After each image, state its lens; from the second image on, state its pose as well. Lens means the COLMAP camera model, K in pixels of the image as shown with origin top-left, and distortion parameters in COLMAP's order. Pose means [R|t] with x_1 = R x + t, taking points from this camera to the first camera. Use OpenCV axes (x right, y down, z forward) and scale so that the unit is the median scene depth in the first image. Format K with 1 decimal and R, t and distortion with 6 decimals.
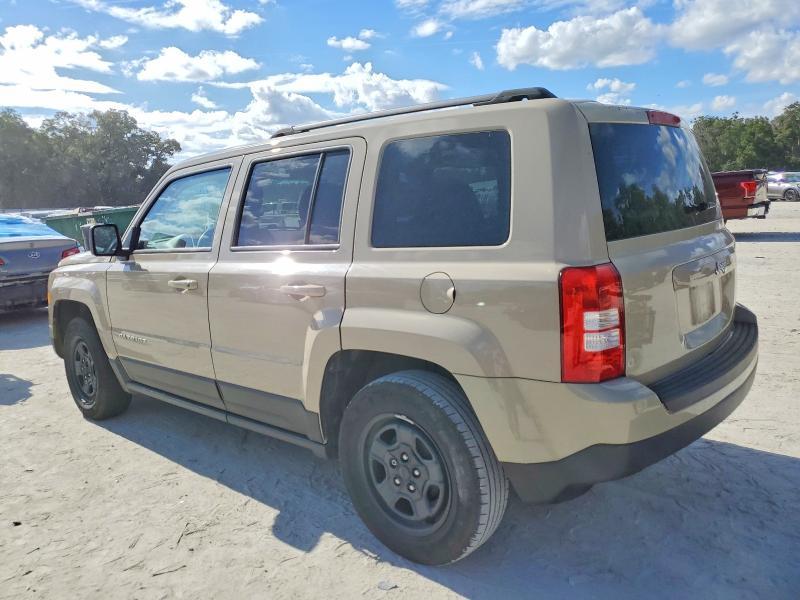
lens RADIAL K [[644.9, 0, 388.5], [0, 644.9, 298.4], [0, 0, 1]] dist [0.006510, 0.012386]
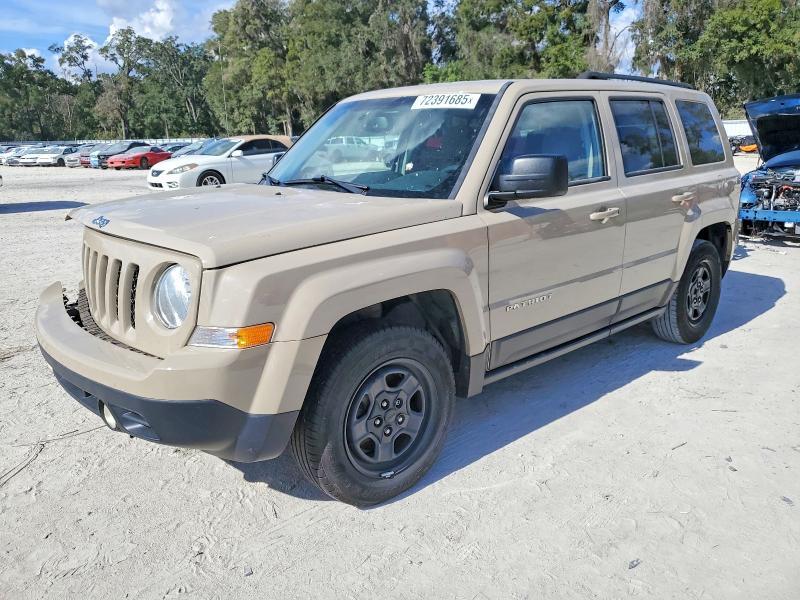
lens RADIAL K [[644.9, 0, 388.5], [0, 644.9, 298.4], [0, 0, 1]] dist [0.006510, 0.012386]
pose [[0.083433, -0.173798, 0.981241, -1.499825], [0.179278, 0.971226, 0.156781, -0.126734], [-0.980254, 0.162834, 0.112191, 1.353934]]
